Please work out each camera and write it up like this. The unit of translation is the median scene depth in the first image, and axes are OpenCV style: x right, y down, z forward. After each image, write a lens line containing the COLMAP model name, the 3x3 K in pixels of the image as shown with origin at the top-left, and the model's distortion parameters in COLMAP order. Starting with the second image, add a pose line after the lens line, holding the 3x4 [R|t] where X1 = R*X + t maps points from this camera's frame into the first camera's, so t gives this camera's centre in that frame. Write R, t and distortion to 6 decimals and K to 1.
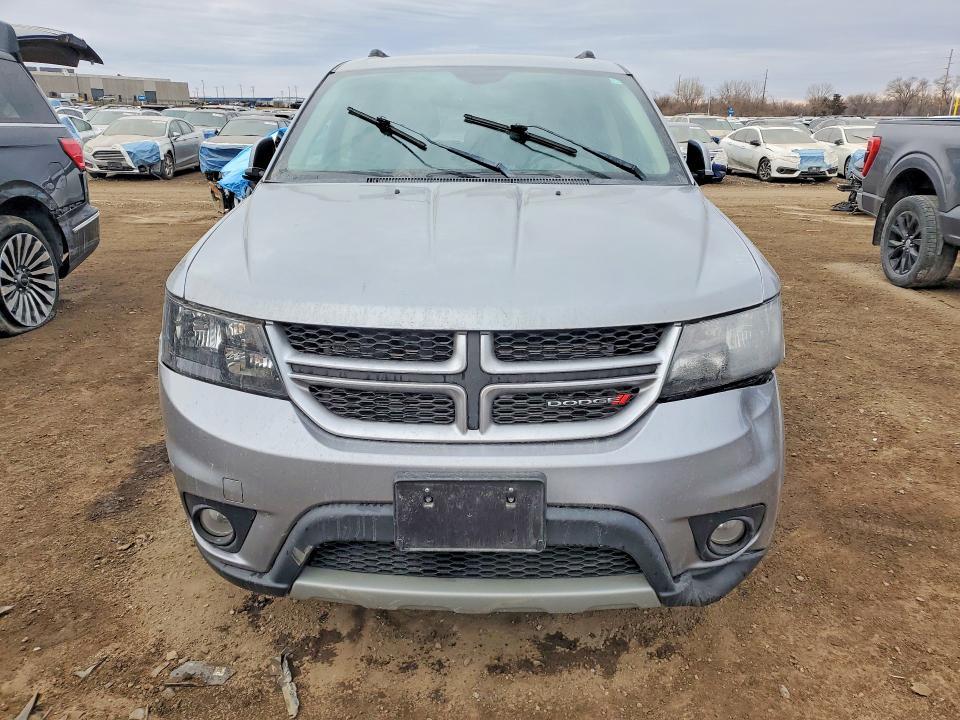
lens RADIAL K [[763.2, 0, 488.4], [0, 763.2, 363.3], [0, 0, 1]] dist [0.006265, 0.009407]
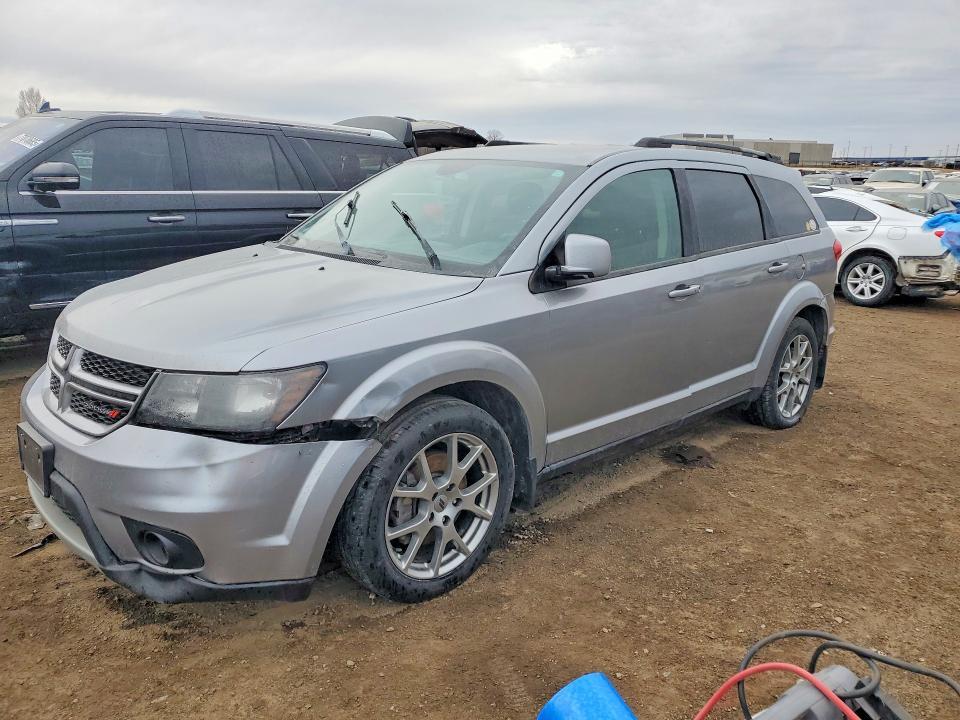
lens RADIAL K [[763.2, 0, 488.2], [0, 763.2, 350.1], [0, 0, 1]] dist [0.006265, 0.009407]
pose [[0.689906, 0.168613, -0.703988, 1.333838], [-0.229064, 0.973373, 0.008652, -0.193456], [0.686701, 0.155289, 0.710159, 0.394129]]
